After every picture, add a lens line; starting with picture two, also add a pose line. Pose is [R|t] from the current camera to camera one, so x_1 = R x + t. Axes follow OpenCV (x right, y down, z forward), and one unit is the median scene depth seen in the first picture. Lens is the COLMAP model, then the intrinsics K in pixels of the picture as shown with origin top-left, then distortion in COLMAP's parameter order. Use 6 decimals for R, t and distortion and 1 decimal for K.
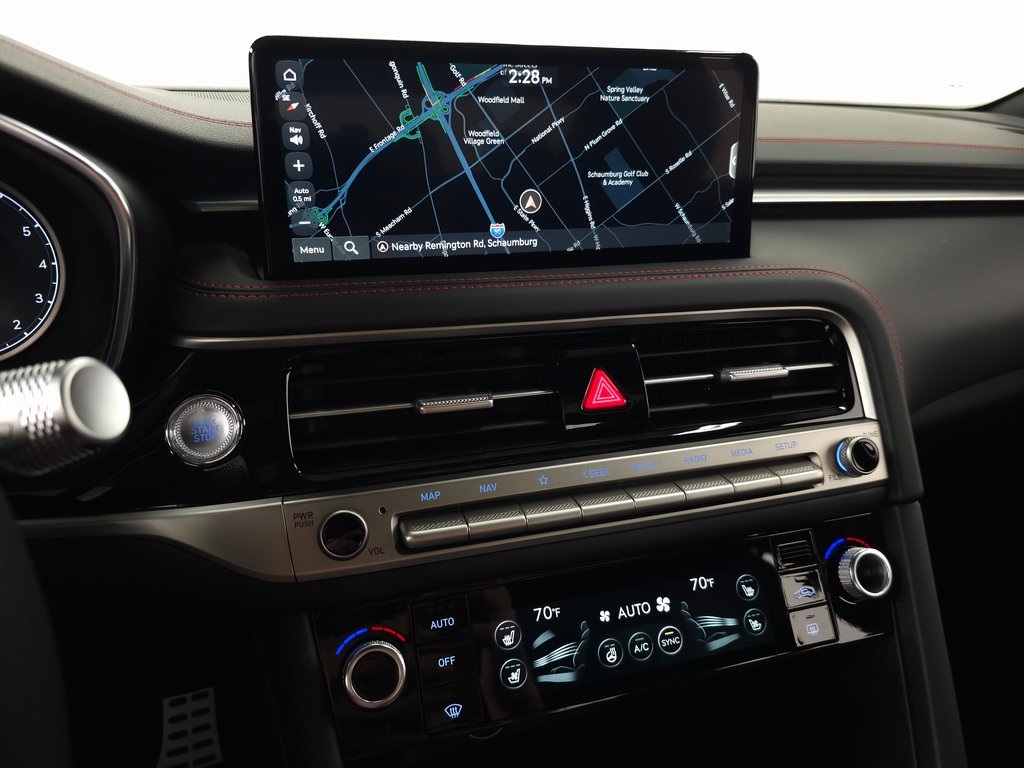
lens RADIAL K [[697.7, 0, 523.6], [0, 697.7, 384.4], [0, 0, 1]] dist [0.040922, -0.057150]
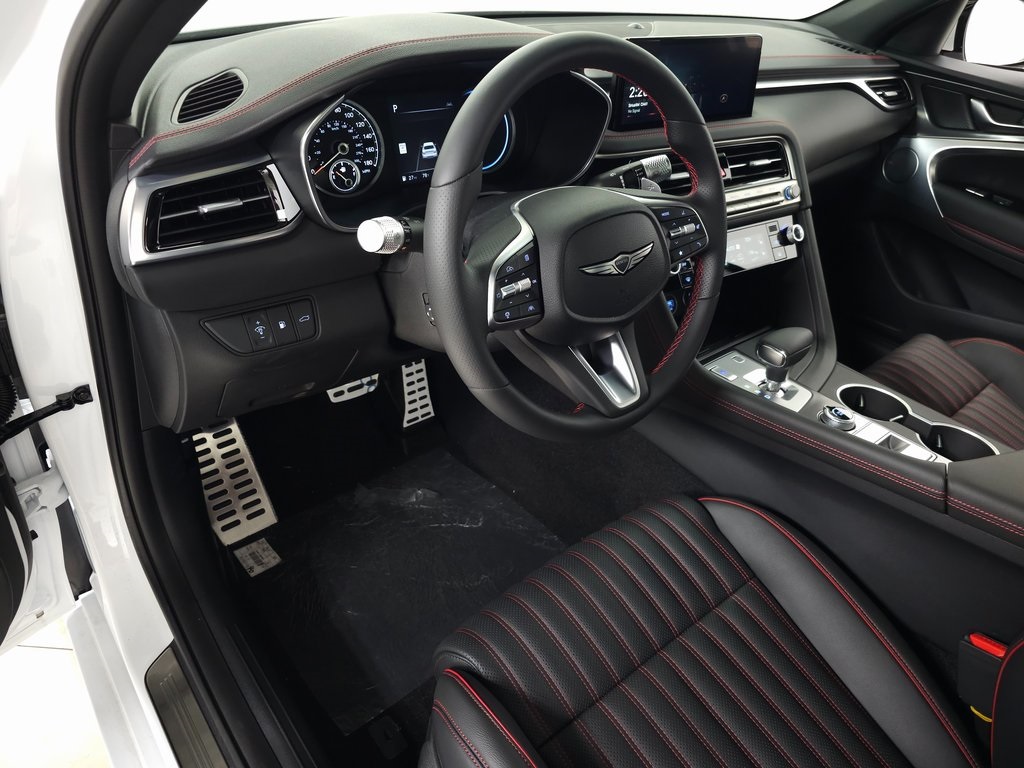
lens RADIAL K [[697.7, 0, 523.6], [0, 697.7, 384.4], [0, 0, 1]] dist [0.040922, -0.057150]
pose [[0.953929, -0.123518, 0.273426, -1.526839], [0.060794, 0.971997, 0.226993, 0.160148], [-0.293807, -0.199913, 0.934726, -1.574418]]
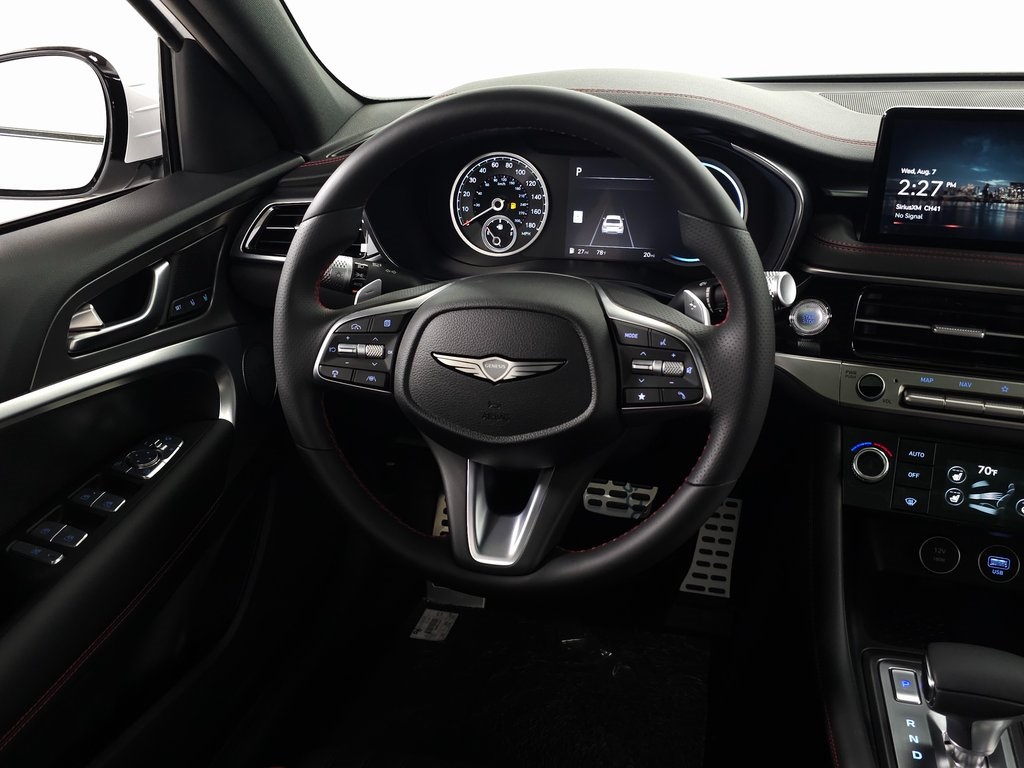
lens RADIAL K [[946.3, 0, 510.3], [0, 946.3, 381.3], [0, 0, 1]] dist [0.101415, -0.182976]
pose [[0.777023, 0.221149, -0.589346, 0.423631], [-0.192231, 0.974894, 0.112376, 0.089295], [0.599402, 0.025972, 0.800027, -1.377041]]
